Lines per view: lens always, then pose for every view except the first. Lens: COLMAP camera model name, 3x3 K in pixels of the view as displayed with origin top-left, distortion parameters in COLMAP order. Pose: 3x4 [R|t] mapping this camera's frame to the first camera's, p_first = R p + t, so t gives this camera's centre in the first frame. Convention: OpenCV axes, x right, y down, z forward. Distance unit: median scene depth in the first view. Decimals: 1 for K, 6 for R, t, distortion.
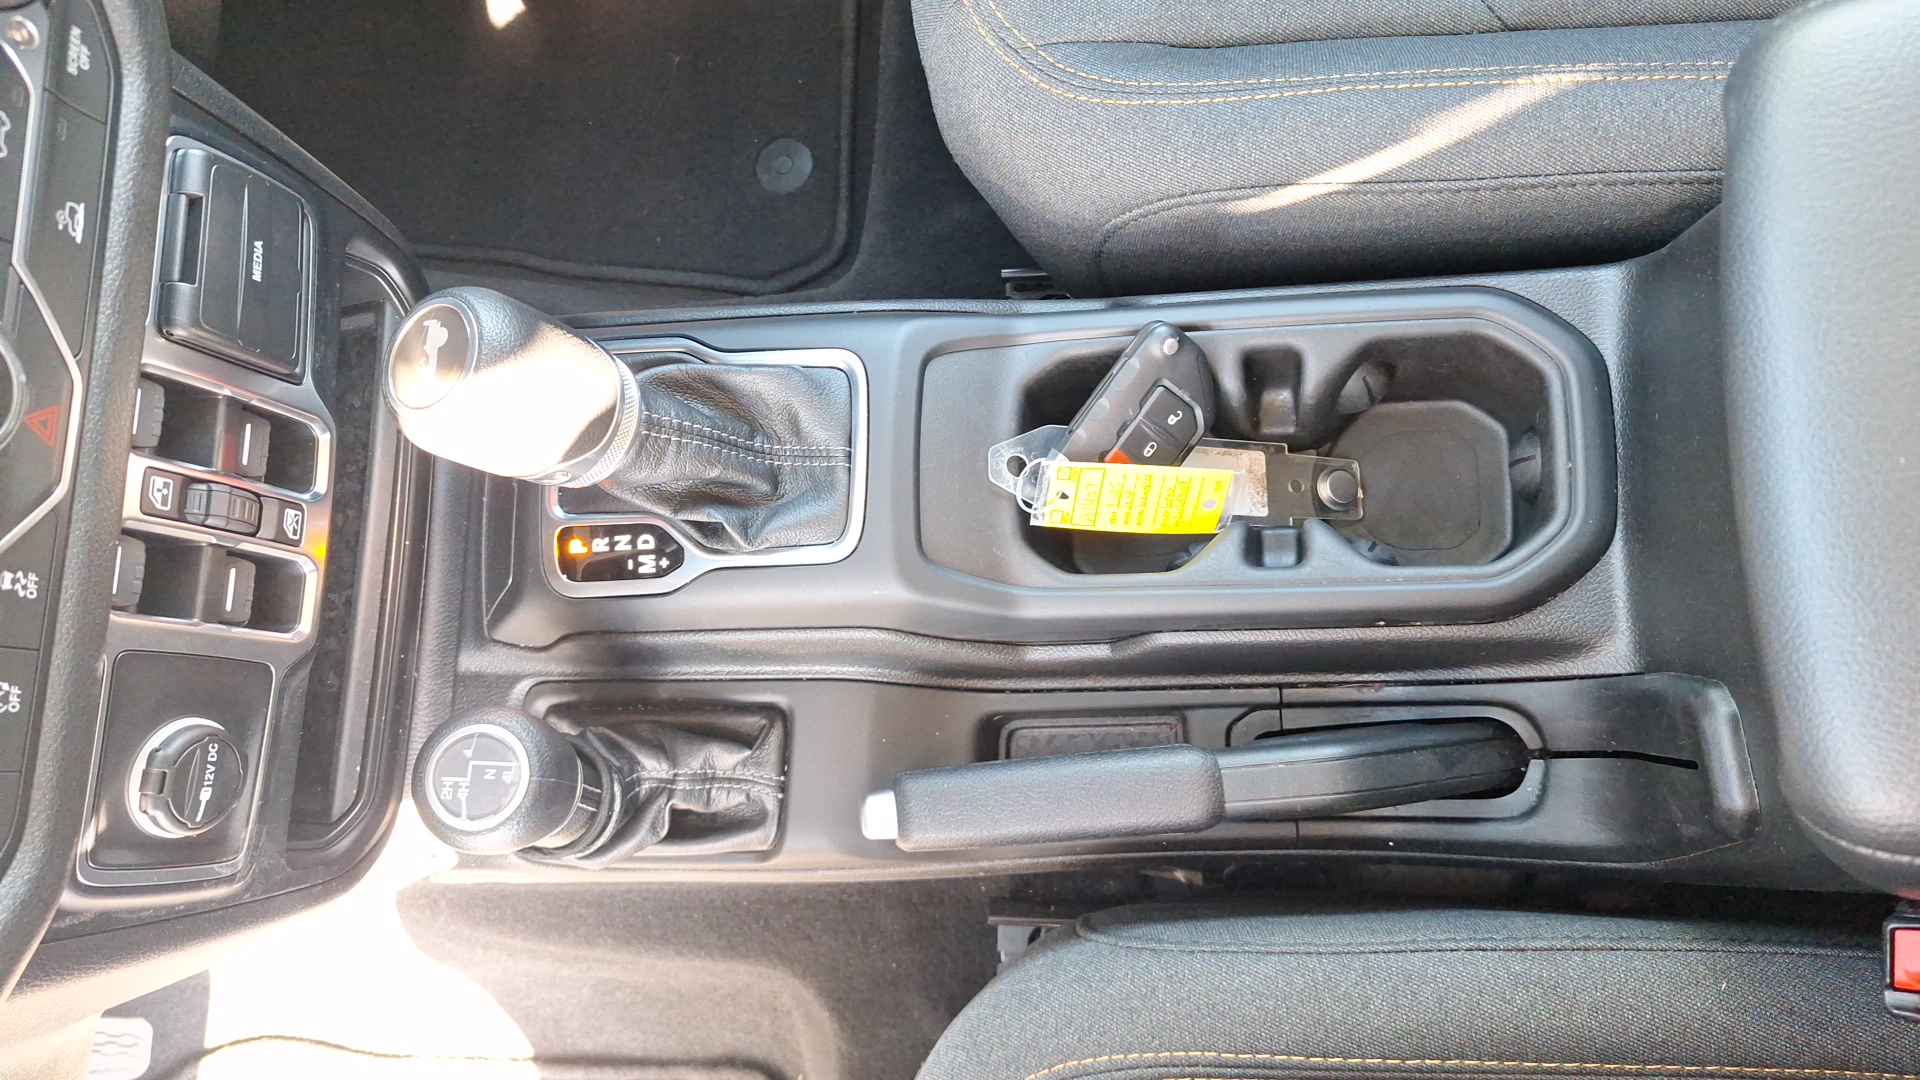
lens RADIAL K [[1329.8, 0, 958.5], [0, 1329.8, 534.3], [0, 0, 1]] dist [0.093430, -0.110168]
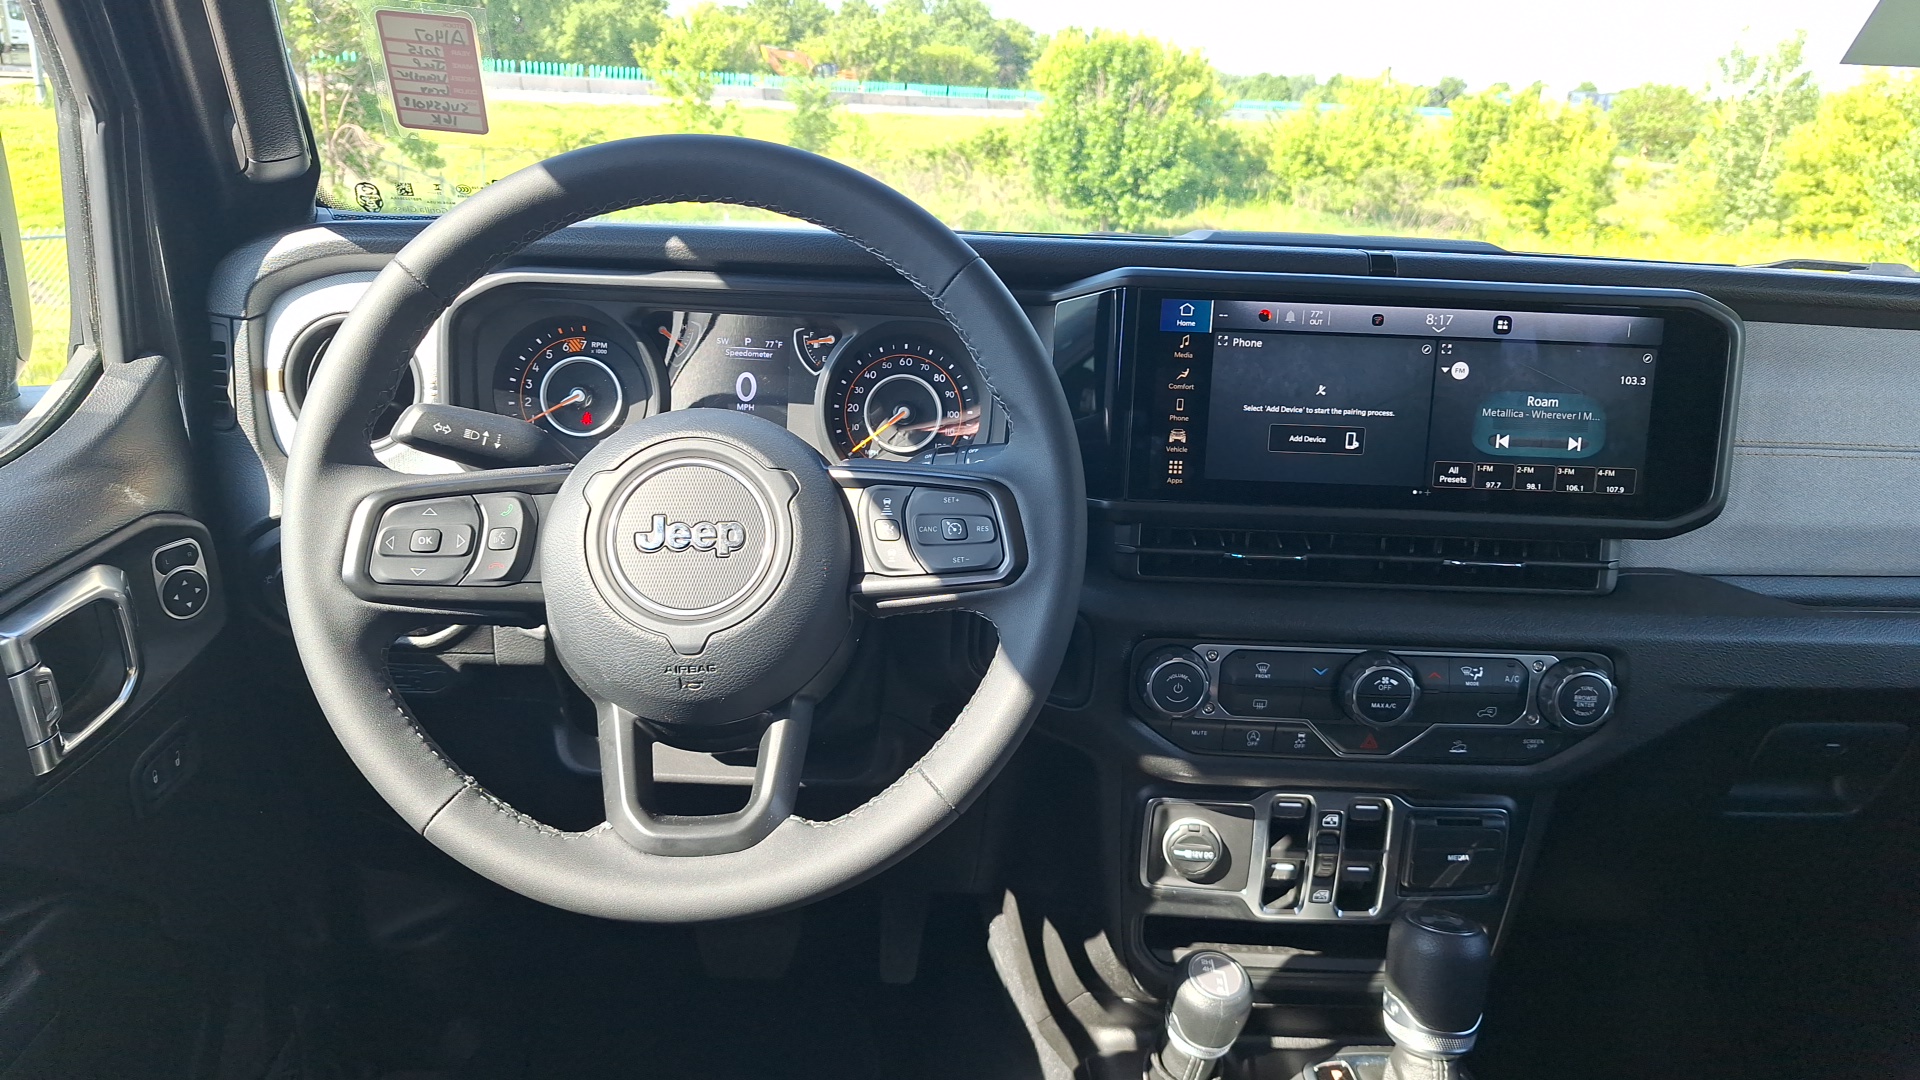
lens RADIAL K [[1329.8, 0, 958.5], [0, 1329.8, 534.3], [0, 0, 1]] dist [0.093430, -0.110168]
pose [[0.048434, 0.527641, -0.848085, 0.817790], [-0.993360, 0.114160, 0.014294, 0.418164], [0.104360, 0.841761, 0.529667, -0.468093]]
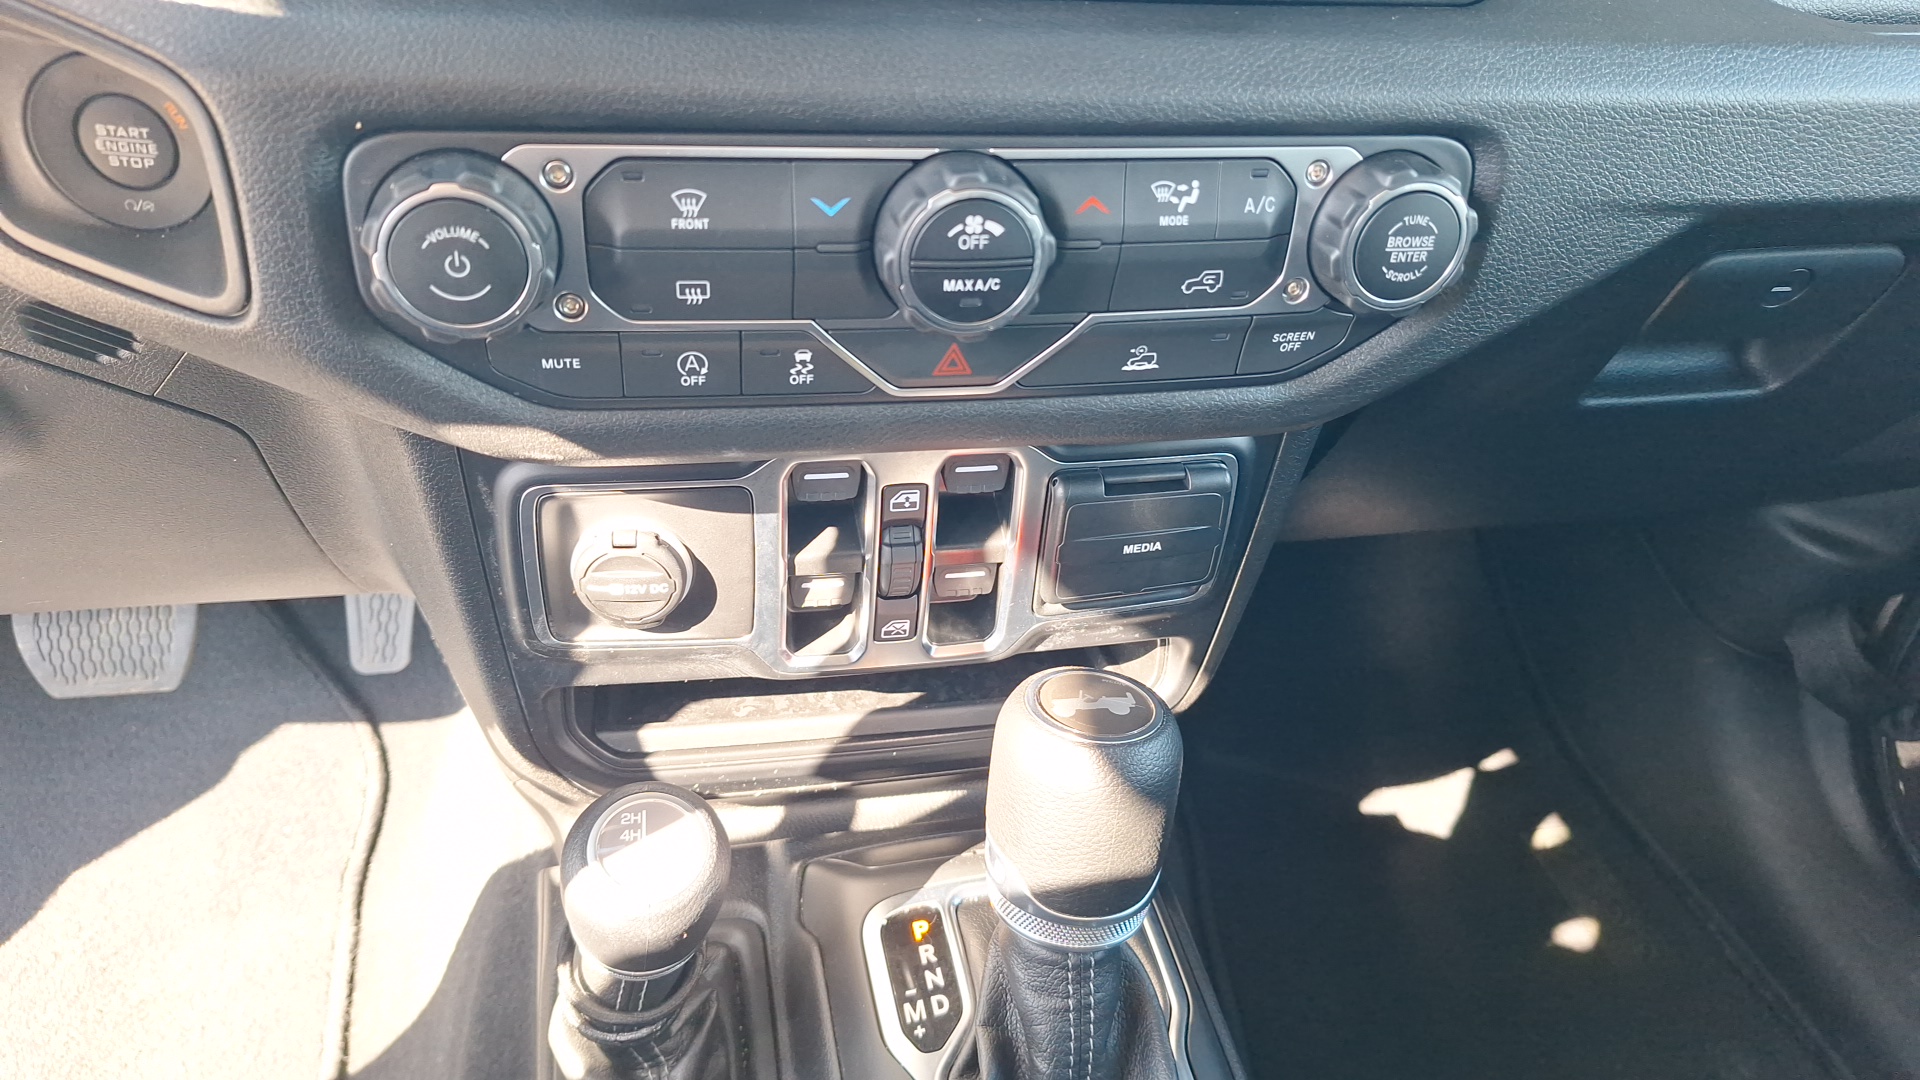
lens RADIAL K [[1329.8, 0, 958.5], [0, 1329.8, 534.3], [0, 0, 1]] dist [0.093430, -0.110168]
pose [[0.196213, 0.786296, -0.585867, 0.038174], [-0.980160, 0.174375, -0.094237, 0.027871], [0.028063, 0.592733, 0.804910, 0.175020]]
